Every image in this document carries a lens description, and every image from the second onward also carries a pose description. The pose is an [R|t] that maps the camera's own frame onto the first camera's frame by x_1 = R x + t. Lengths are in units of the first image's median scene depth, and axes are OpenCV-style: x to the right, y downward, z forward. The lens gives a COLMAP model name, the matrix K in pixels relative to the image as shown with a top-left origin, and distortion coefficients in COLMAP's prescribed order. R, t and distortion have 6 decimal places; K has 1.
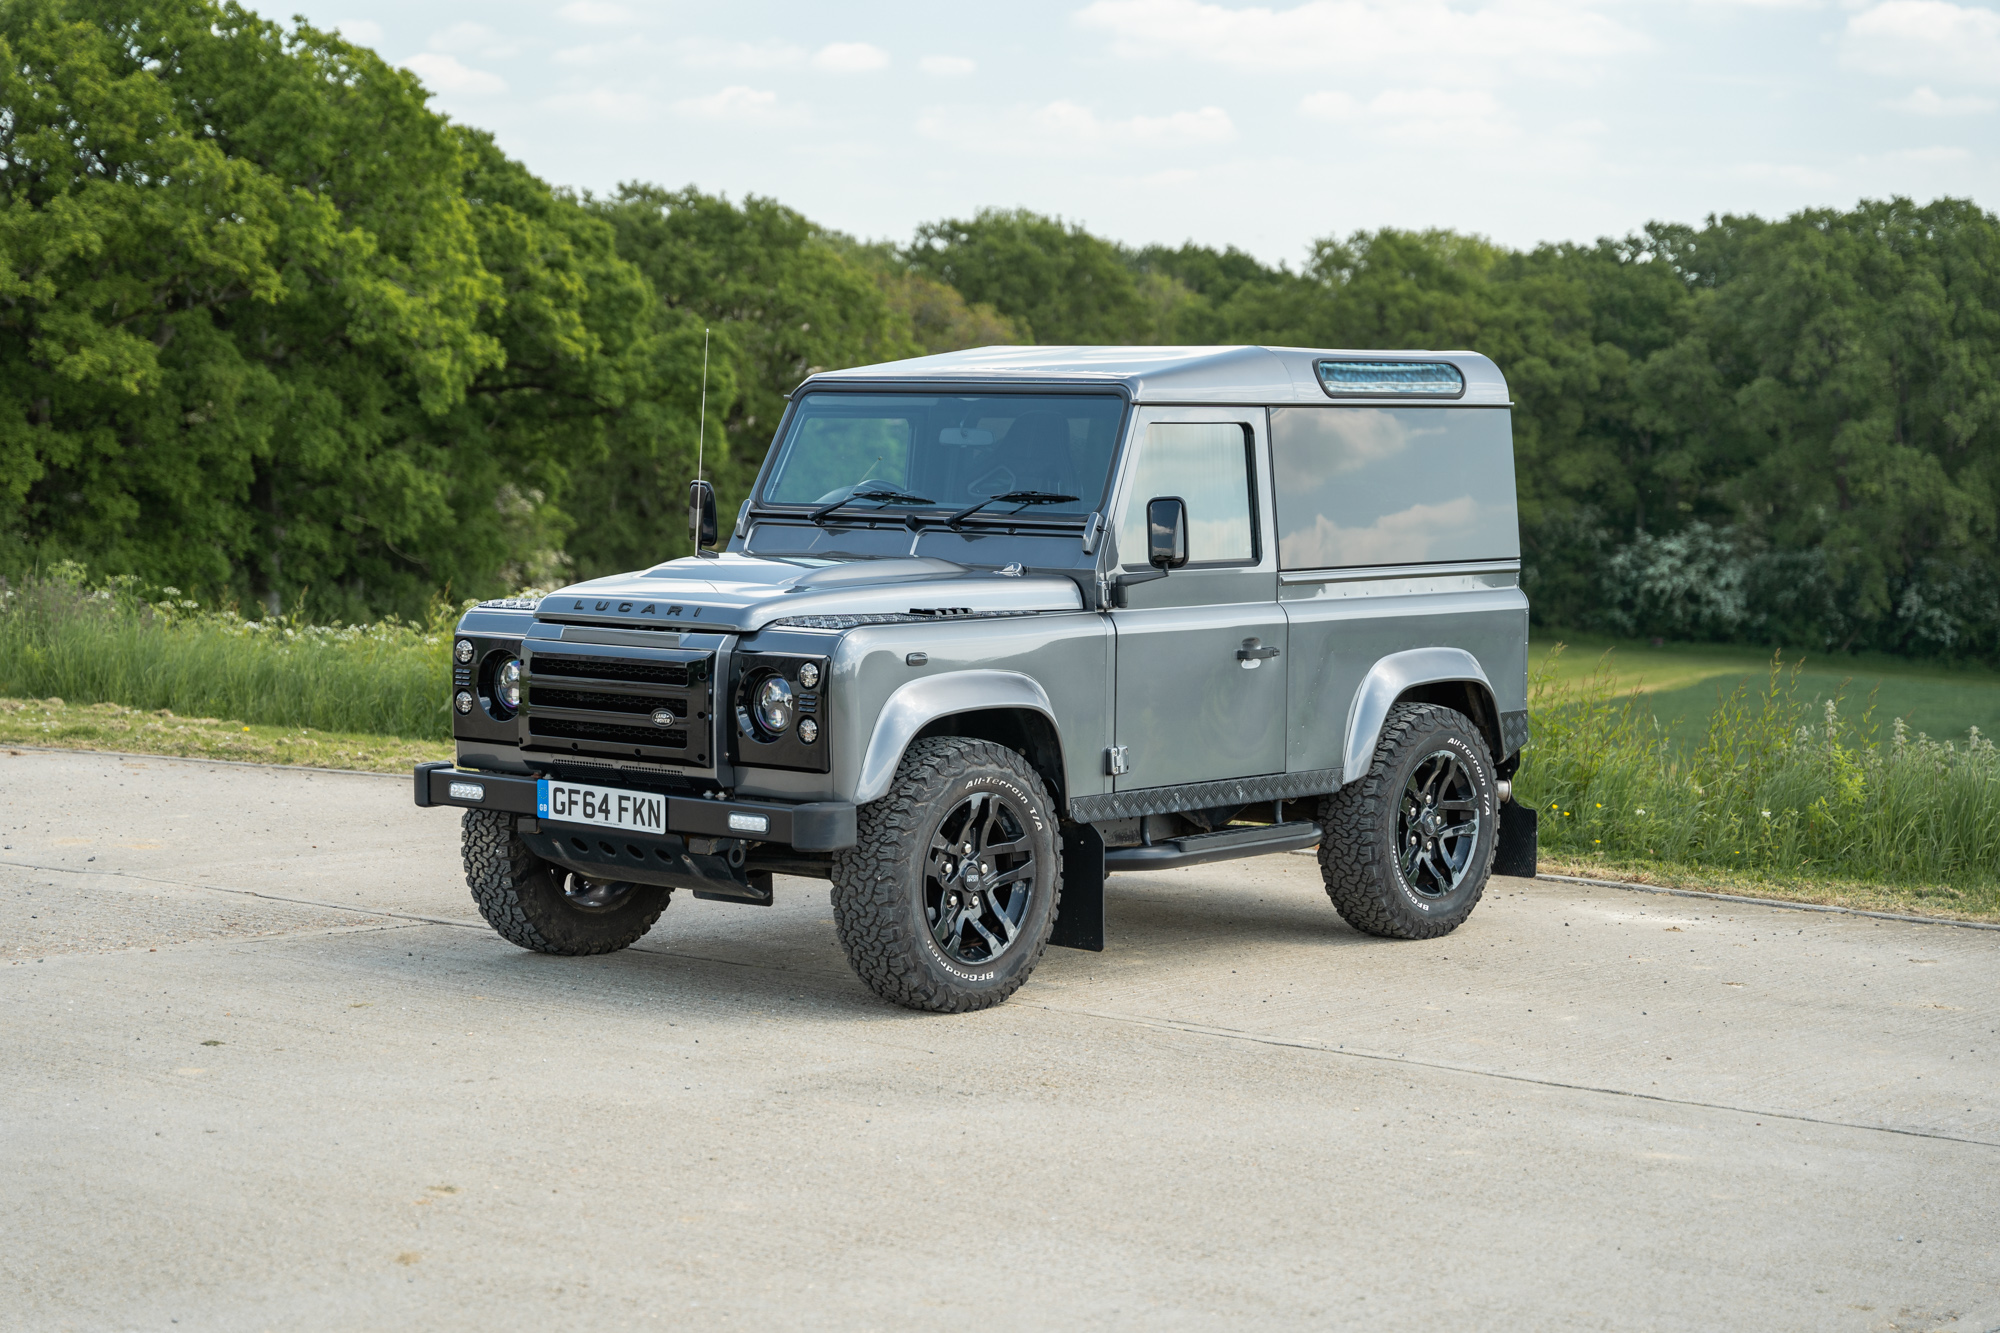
lens RADIAL K [[3744.1, 0, 999.9], [0, 3744.1, 663.0], [0, 0, 1]] dist [-0.008691, -0.186779]
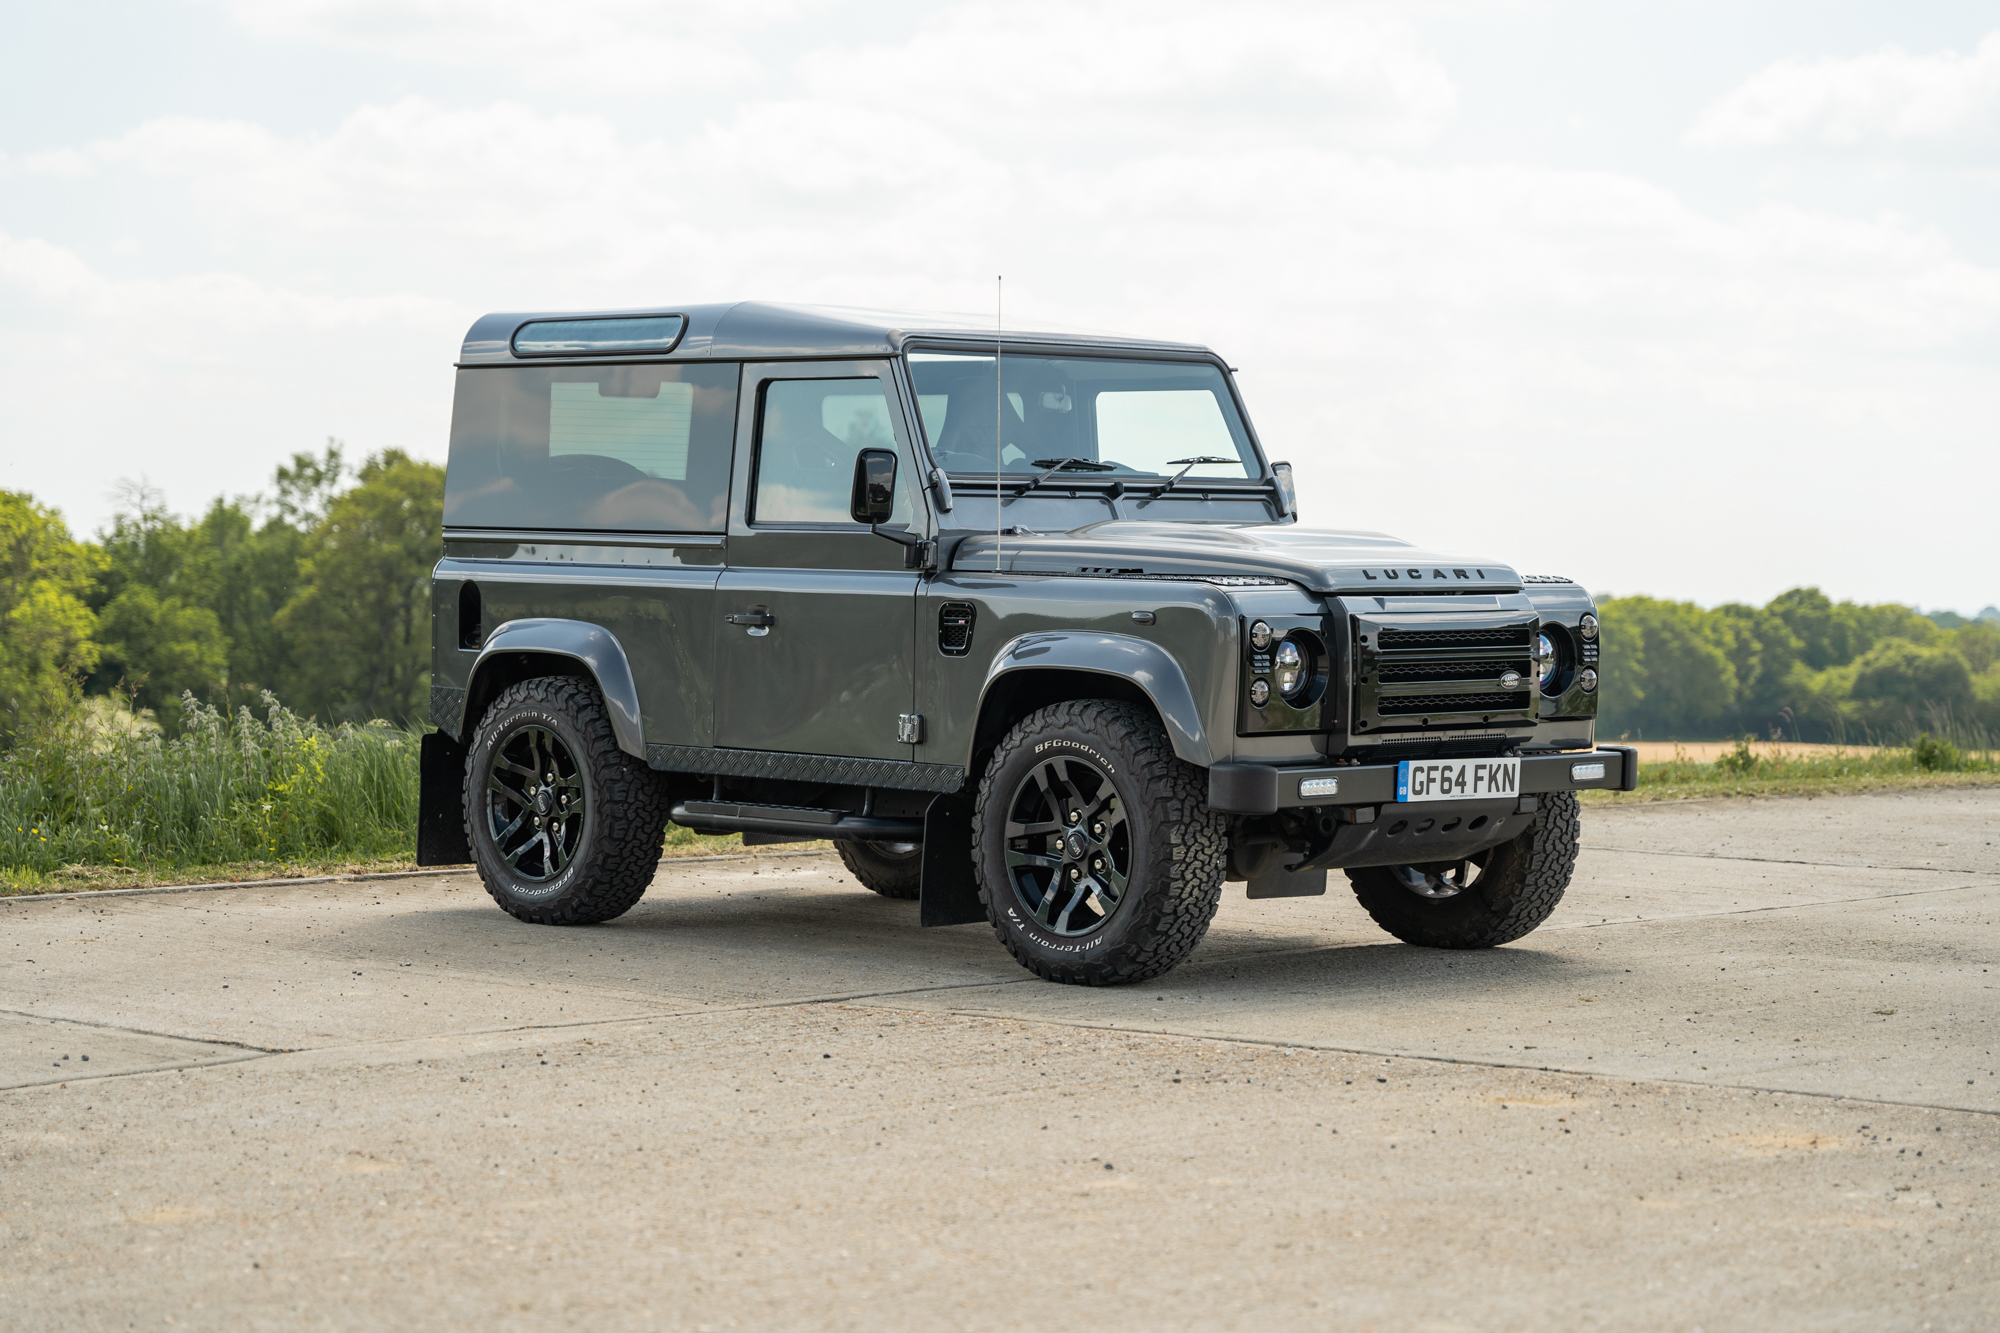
lens RADIAL K [[4096.5, 0, 1000.3], [0, 4096.5, 667.6], [0, 0, 1]] dist [-0.064760, -0.252382]
pose [[0.105500, -0.049116, 0.993206, -0.133662], [0.056965, 0.997438, 0.043275, -0.004898], [-0.992786, 0.052013, 0.108028, 0.115203]]
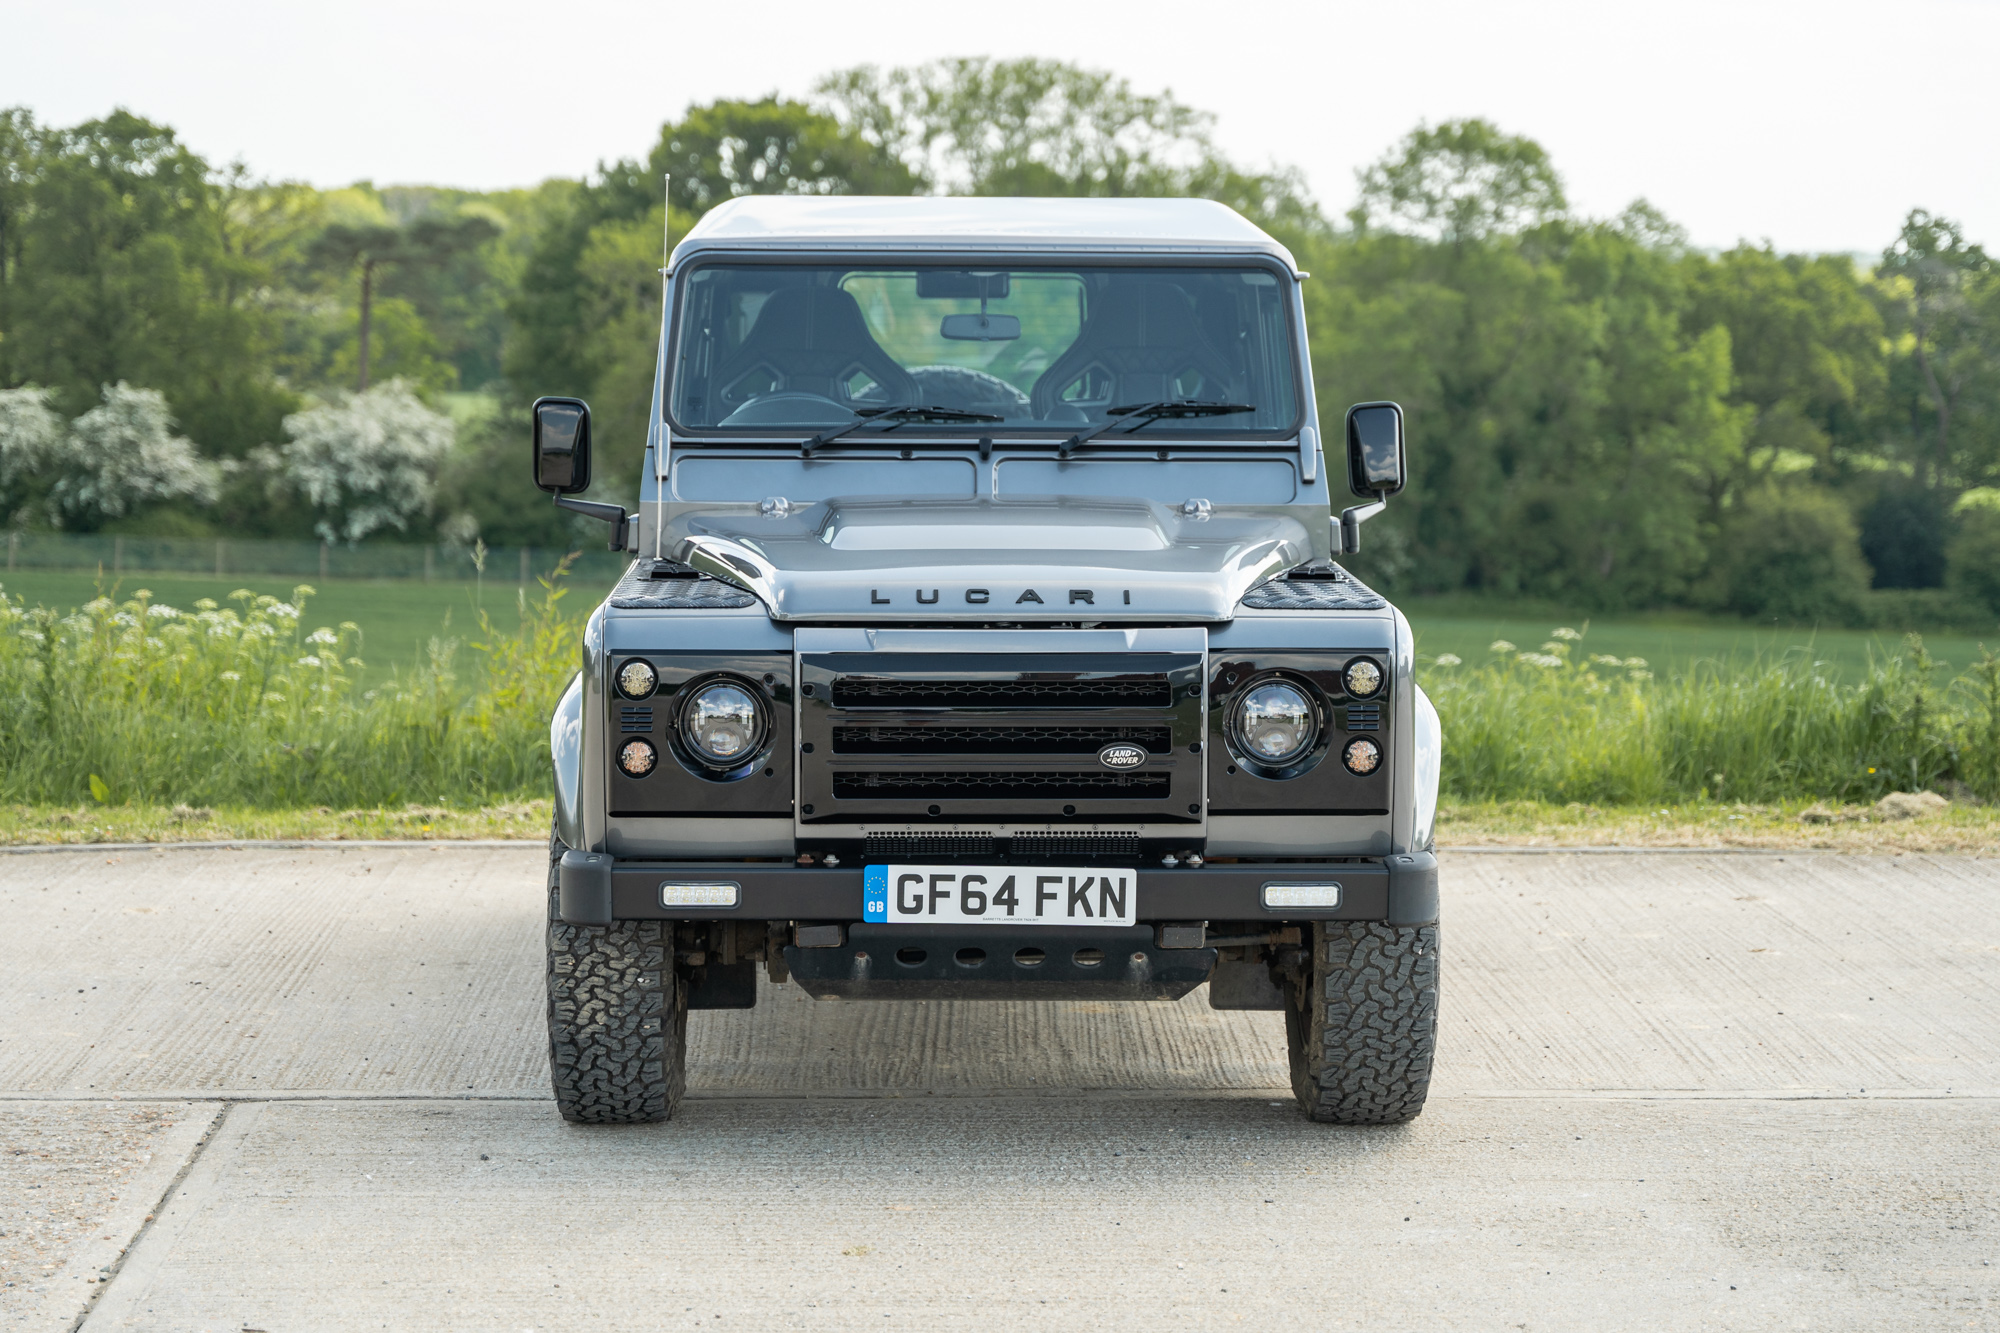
lens RADIAL K [[4069.2, 0, 1026.4], [0, 4069.2, 663.4], [0, 0, 1]] dist [-0.038416, -0.095985]
pose [[0.744744, -0.075139, 0.663107, -0.066987], [0.048302, 0.997104, 0.058736, -0.005245], [-0.665600, -0.011714, 0.746217, 0.052240]]
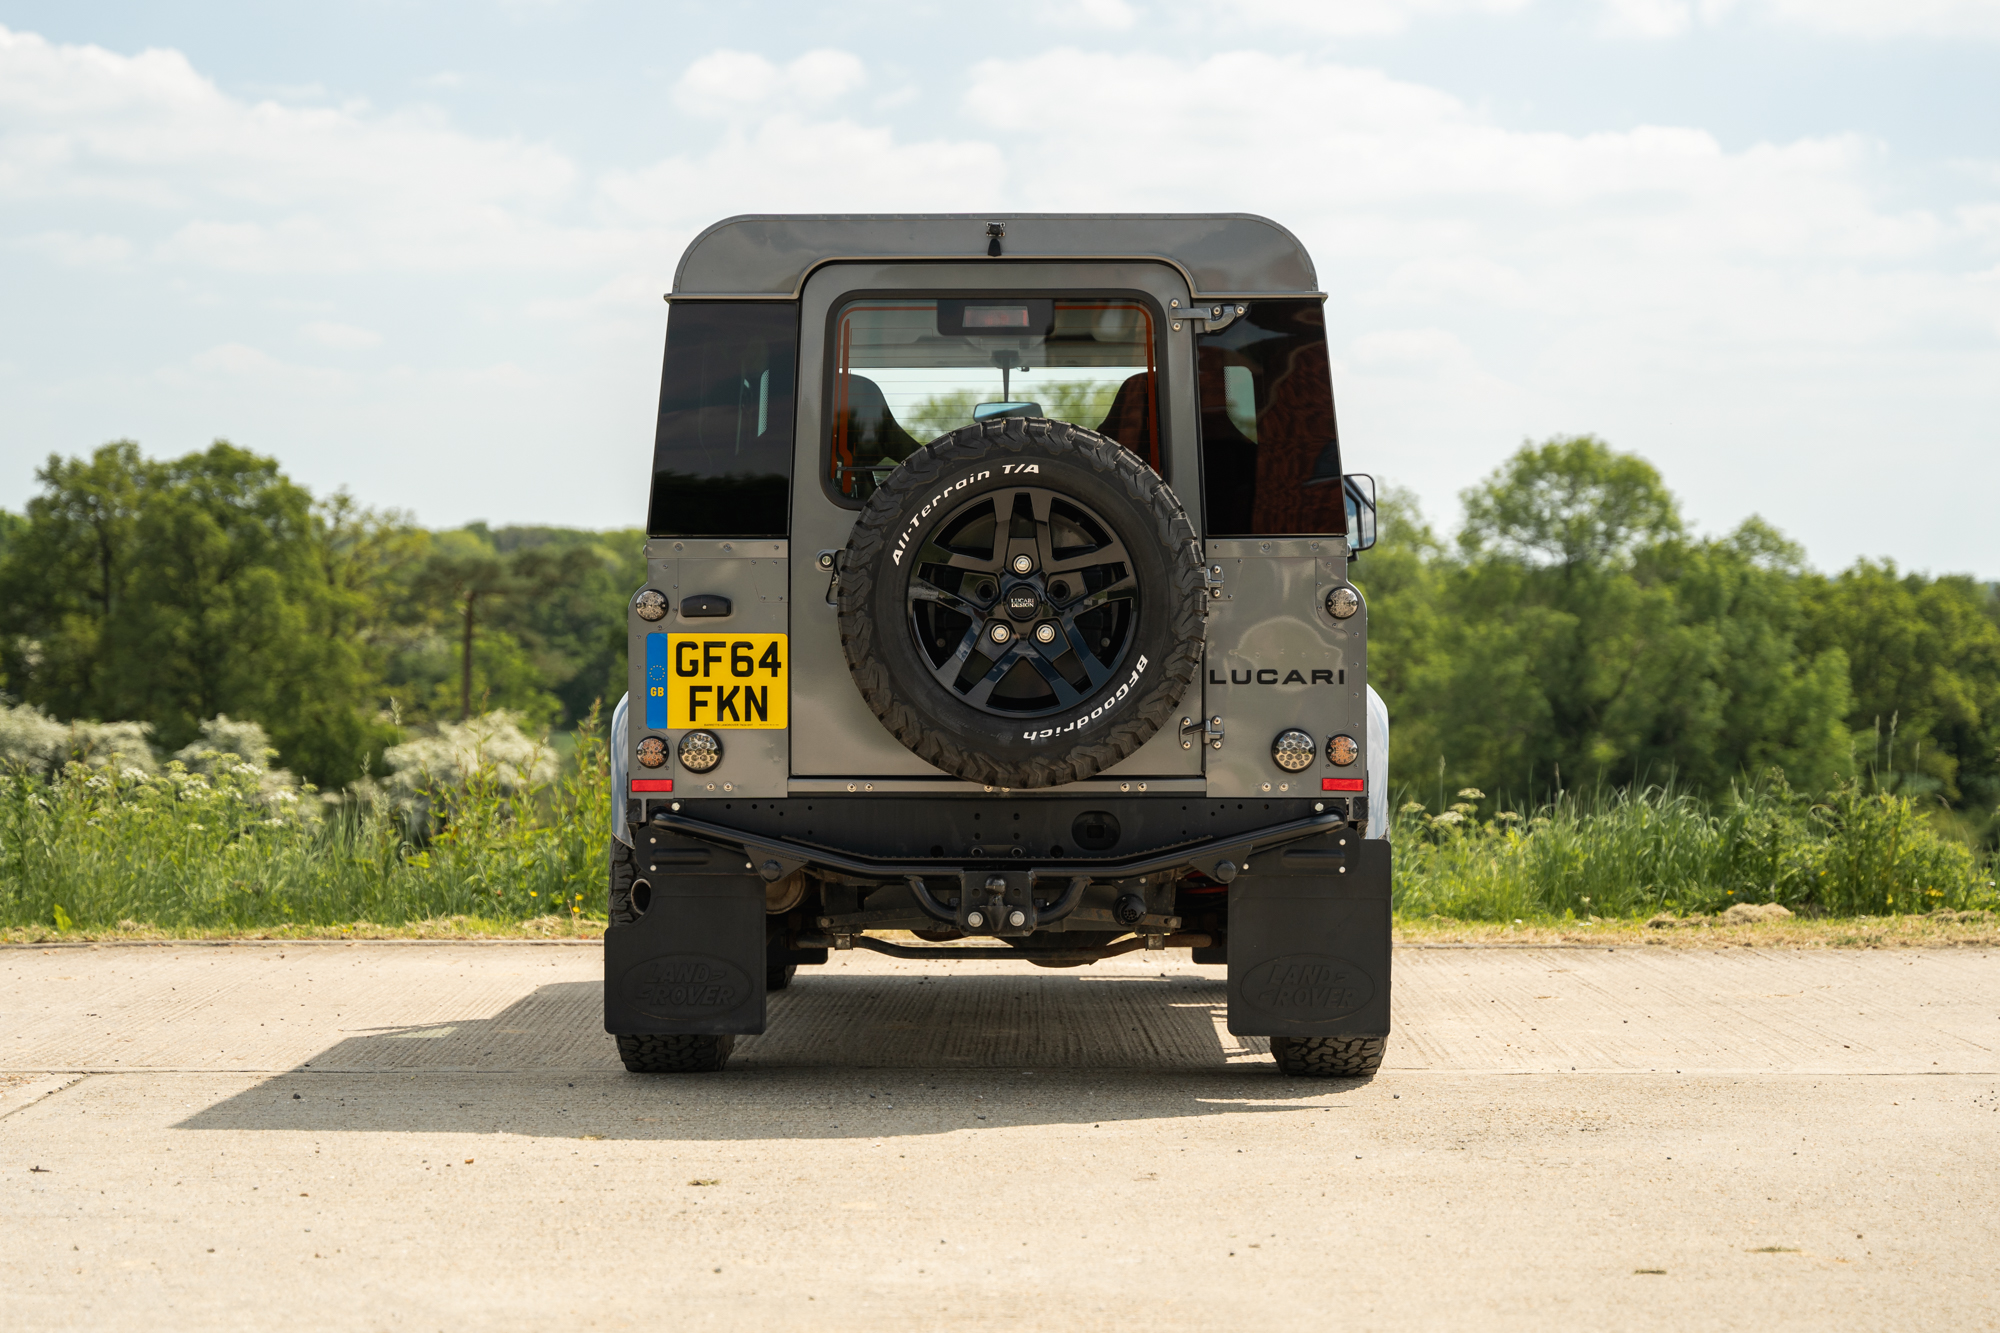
lens RADIAL K [[4148.9, 0, 995.6], [0, 4148.9, 672.5], [0, 0, 1]] dist [-0.041378, -0.006480]
pose [[0.768830, -0.027135, 0.638877, -0.069114], [0.055711, 0.998143, -0.024649, 0.002926], [-0.637022, 0.054543, 0.768914, 0.037193]]
